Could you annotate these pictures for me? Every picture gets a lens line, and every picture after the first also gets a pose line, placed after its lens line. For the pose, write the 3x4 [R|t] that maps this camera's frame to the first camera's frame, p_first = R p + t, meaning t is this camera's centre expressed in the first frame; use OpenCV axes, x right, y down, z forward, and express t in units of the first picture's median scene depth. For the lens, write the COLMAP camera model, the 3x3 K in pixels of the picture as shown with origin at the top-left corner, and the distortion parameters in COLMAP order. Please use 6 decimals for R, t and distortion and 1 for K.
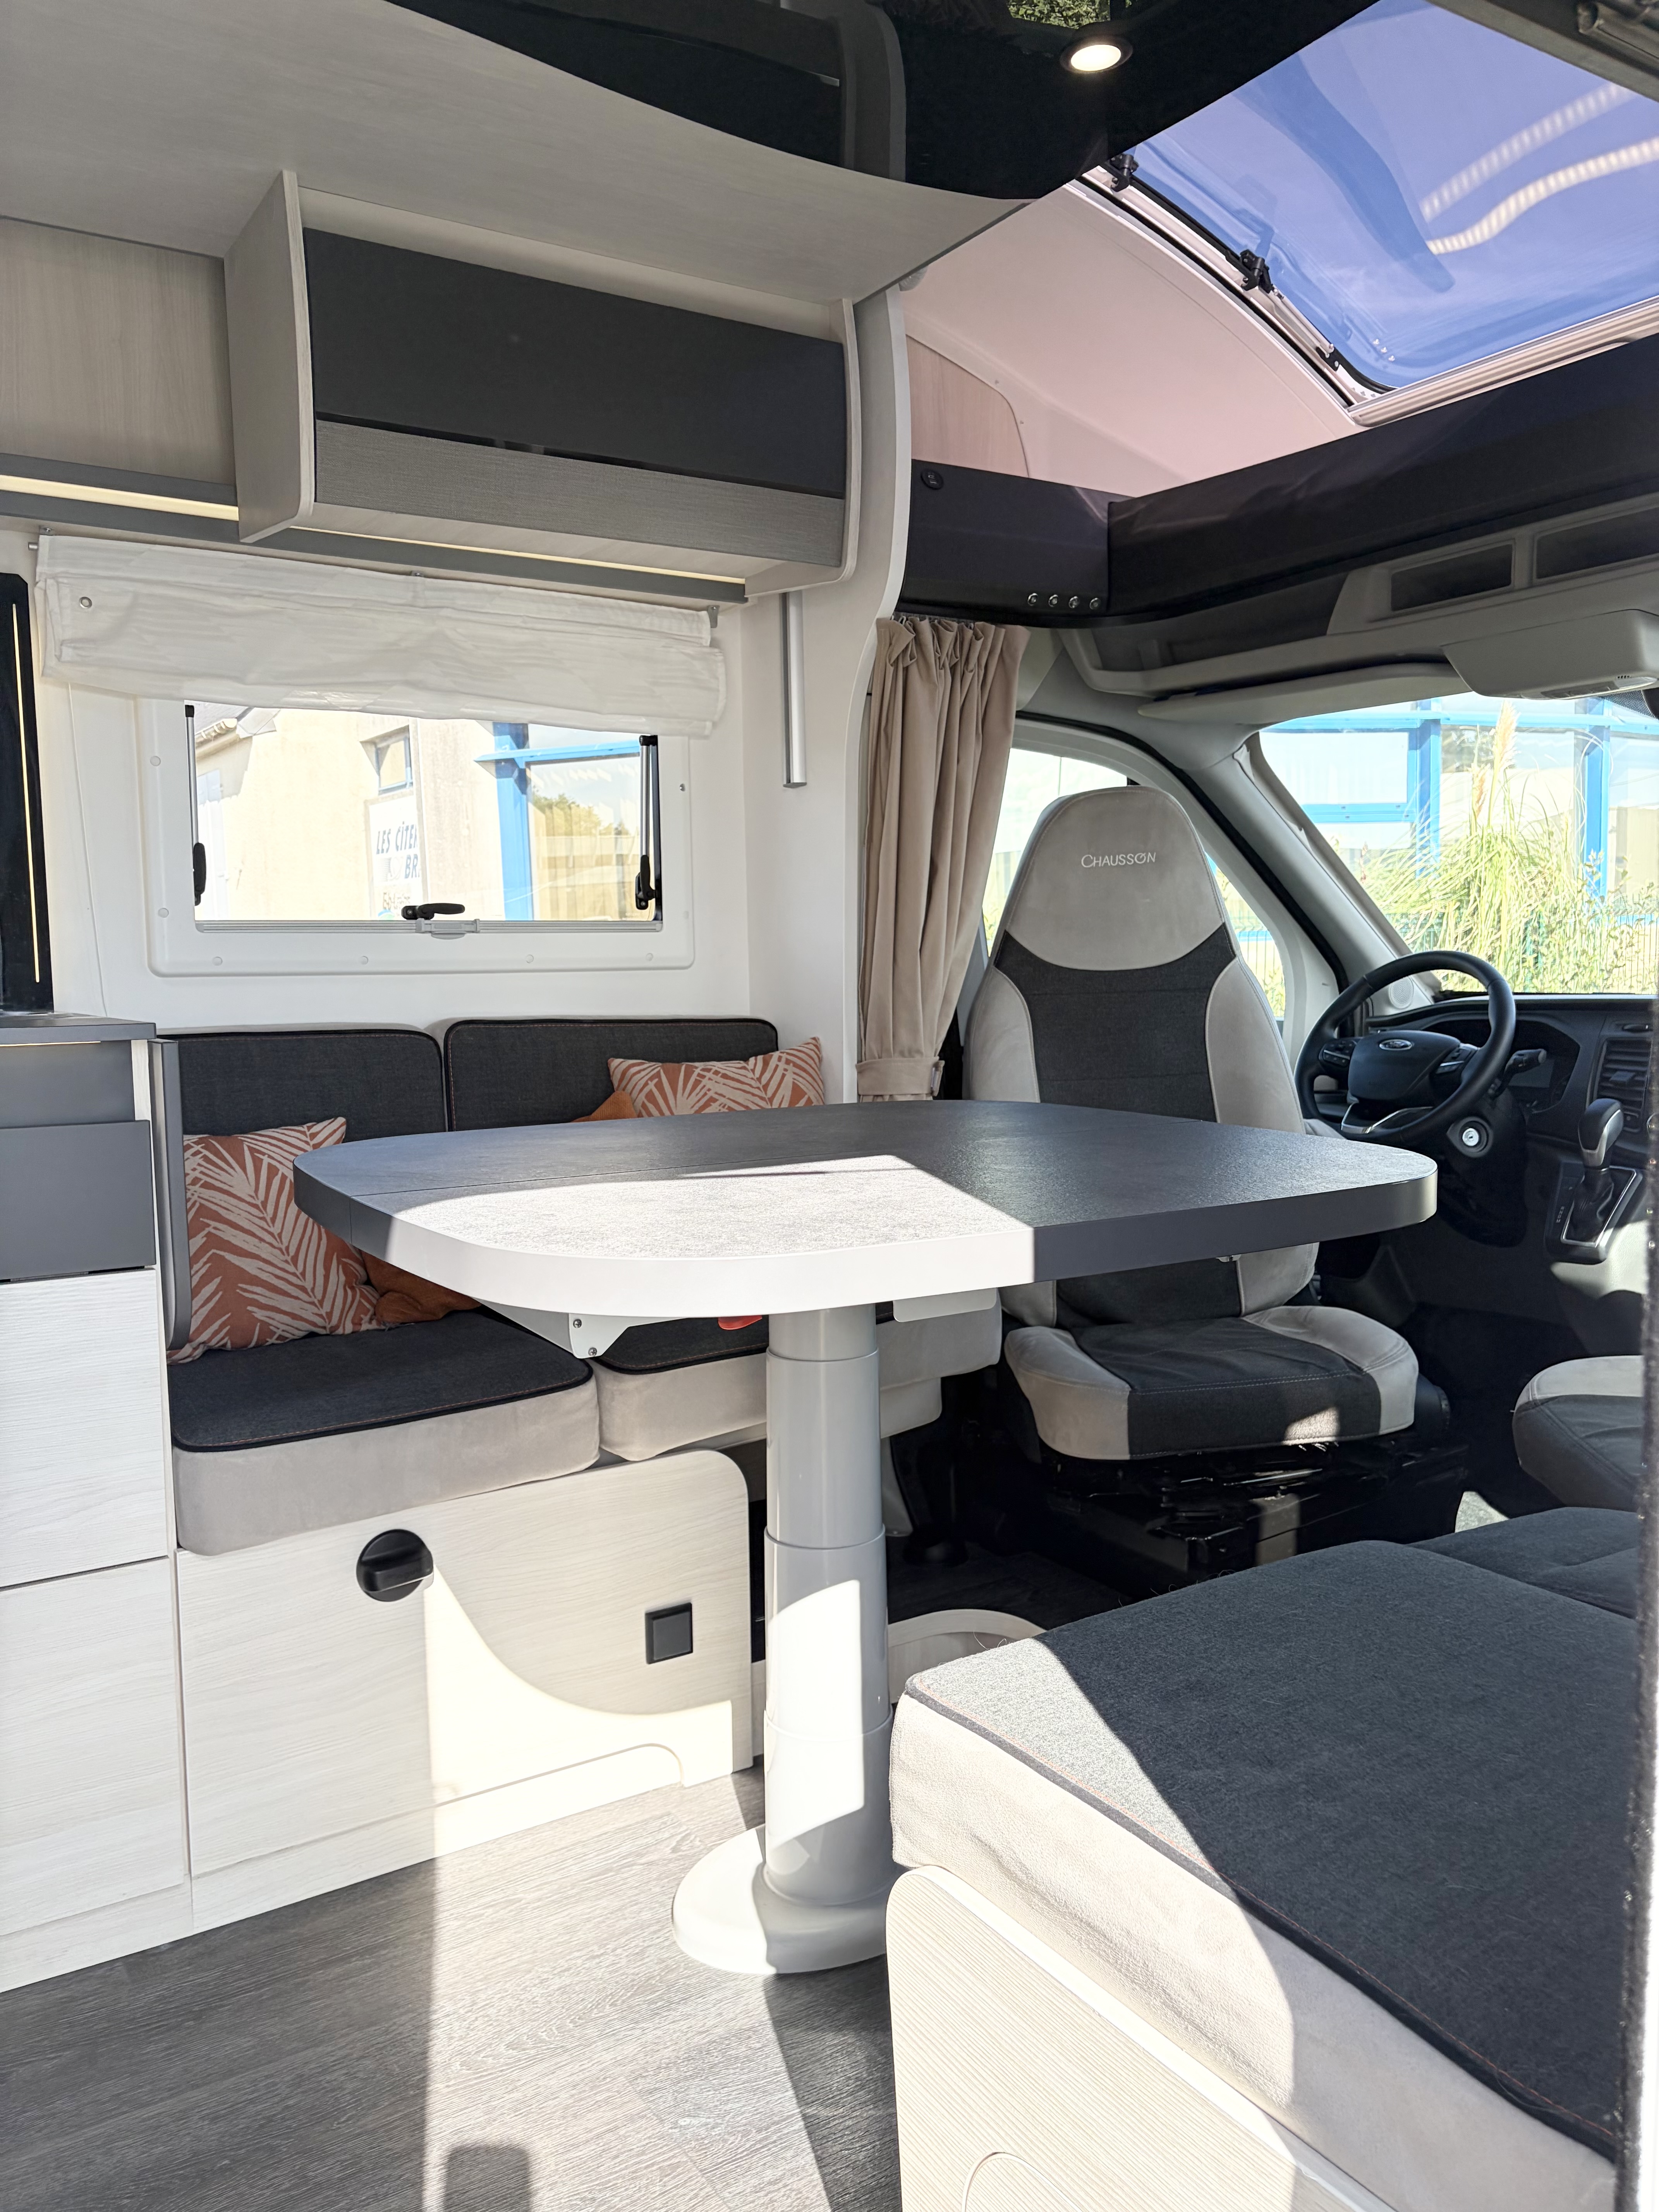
lens RADIAL K [[1649.7, 0, 829.5], [0, 1649.7, 1106.0], [0, 0, 1]] dist [0.004820, 0.000499]
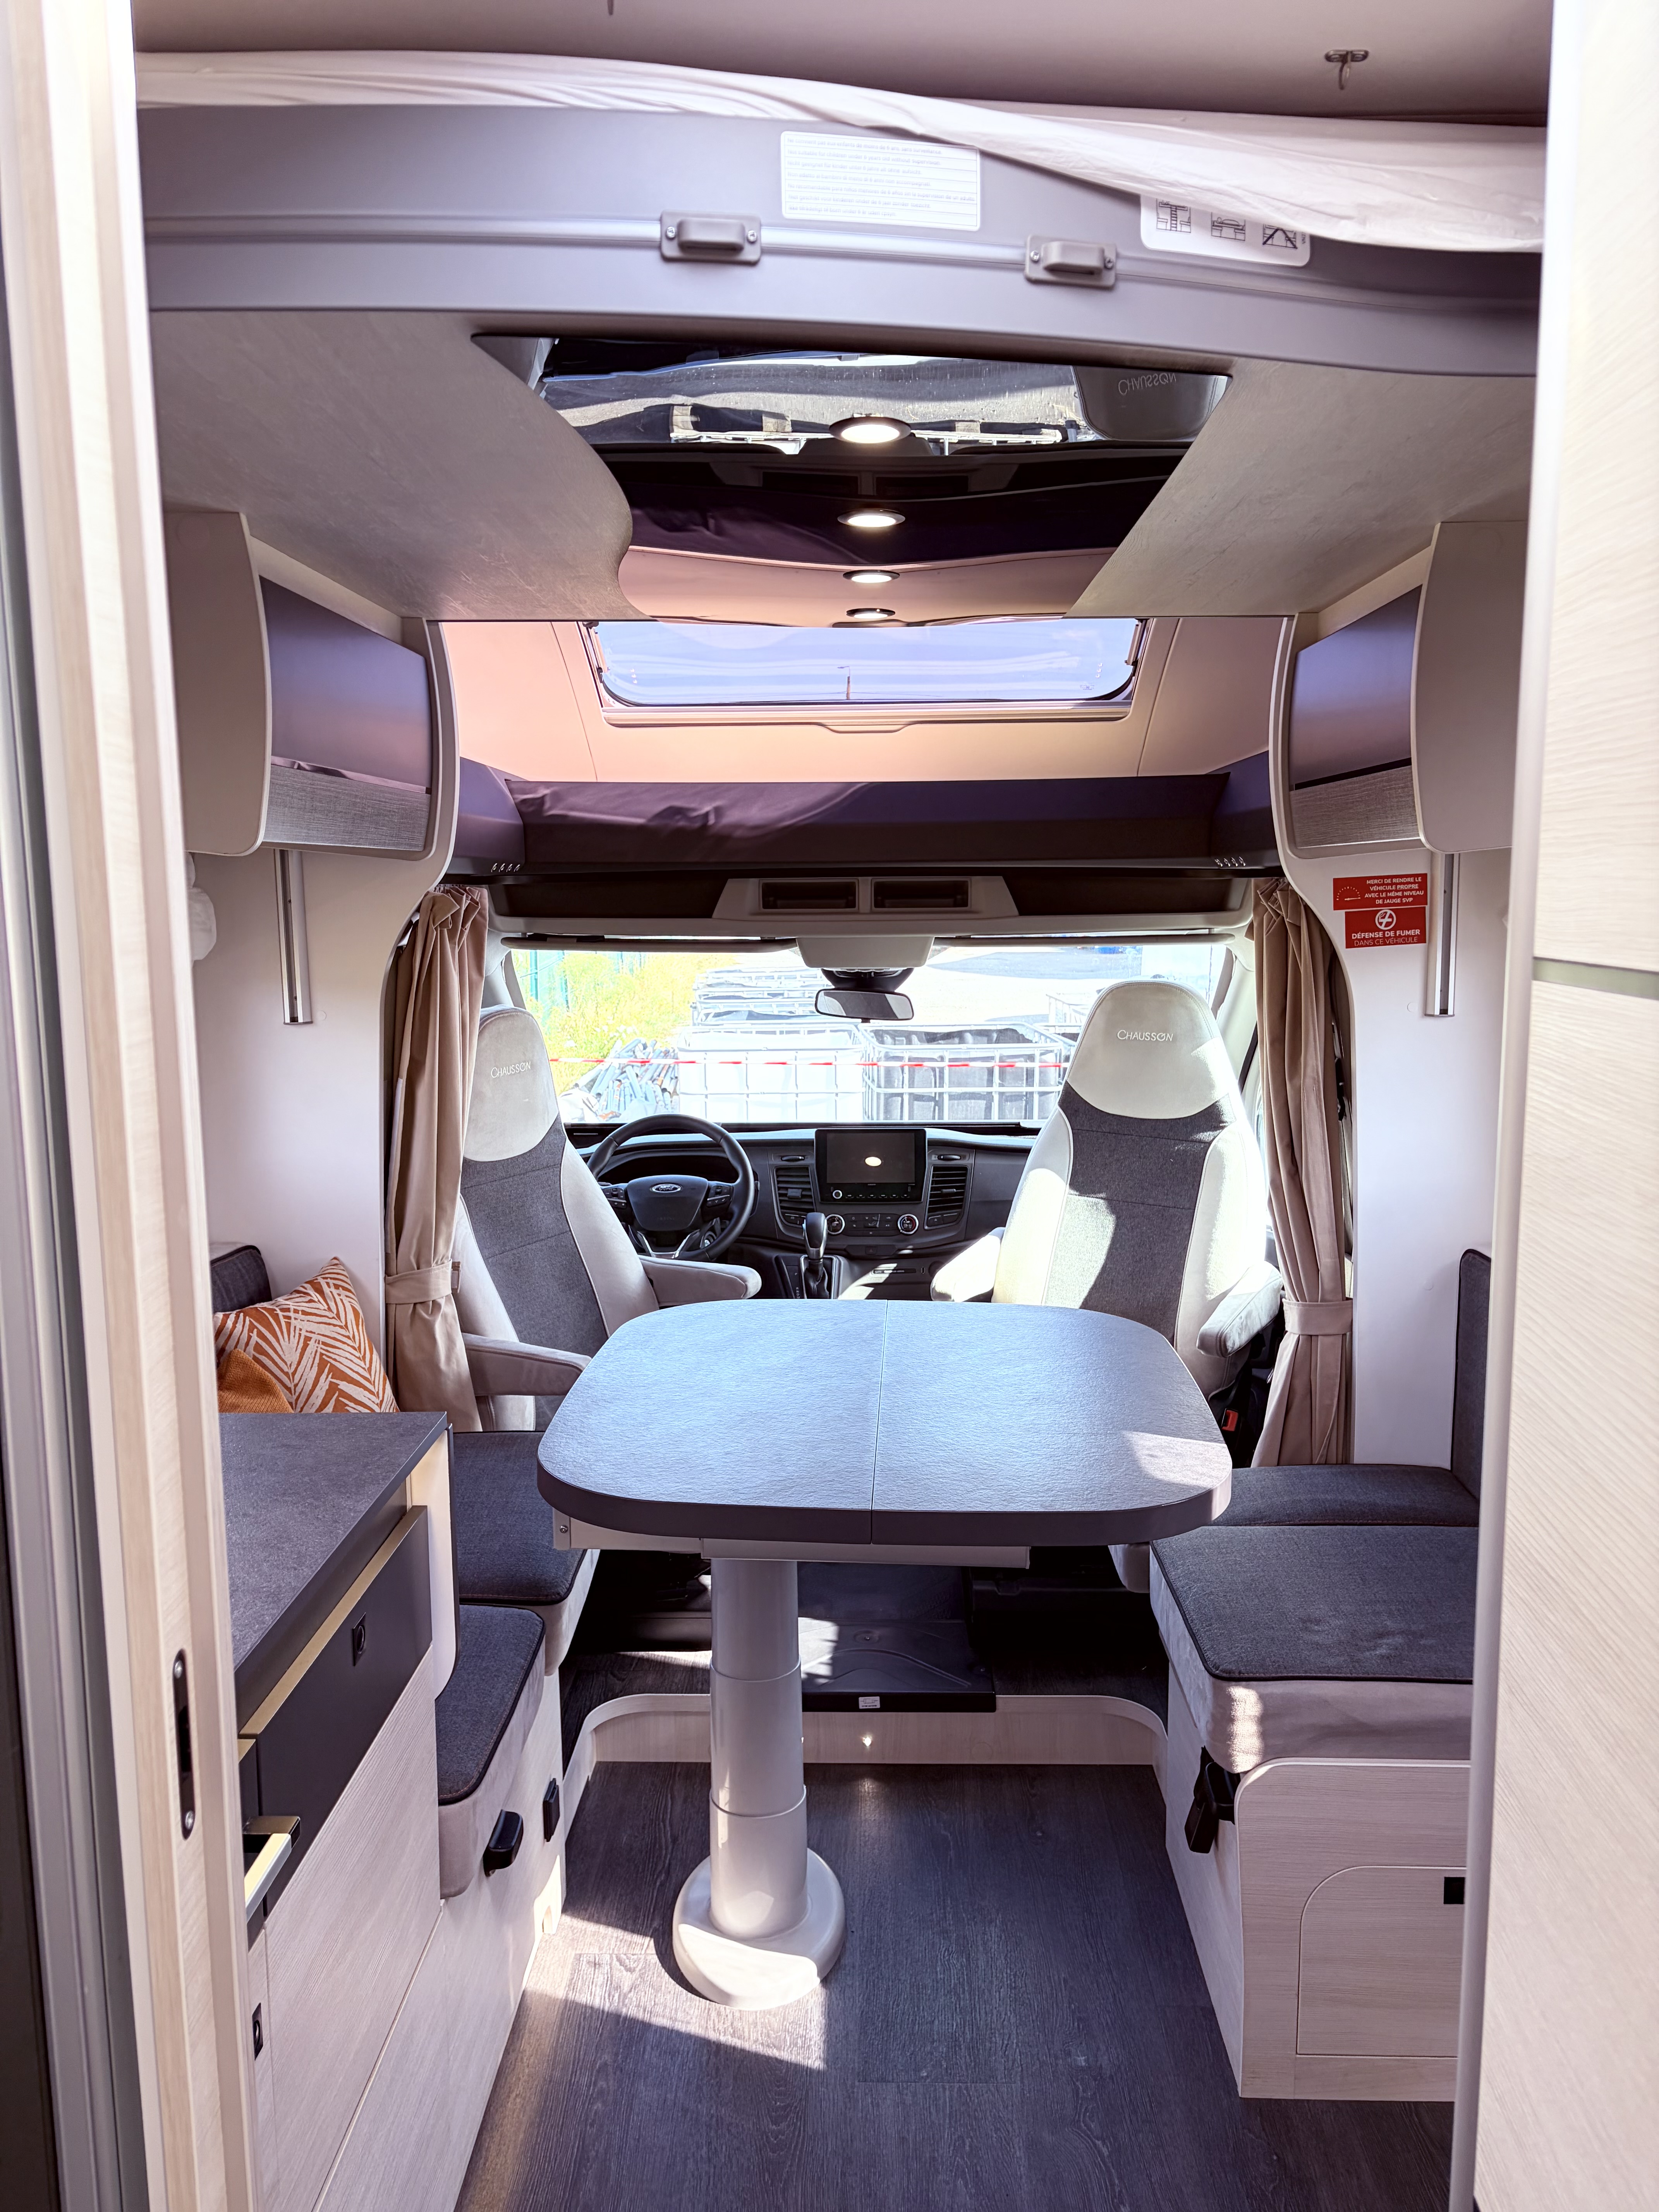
lens RADIAL K [[1649.7, 0, 829.5], [0, 1649.7, 1106.0], [0, 0, 1]] dist [0.004820, 0.000499]
pose [[0.551805, -0.097641, 0.828238, -0.815348], [0.070923, 0.995019, 0.070051, -0.220355], [-0.830952, 0.020087, 0.555982, 0.155334]]
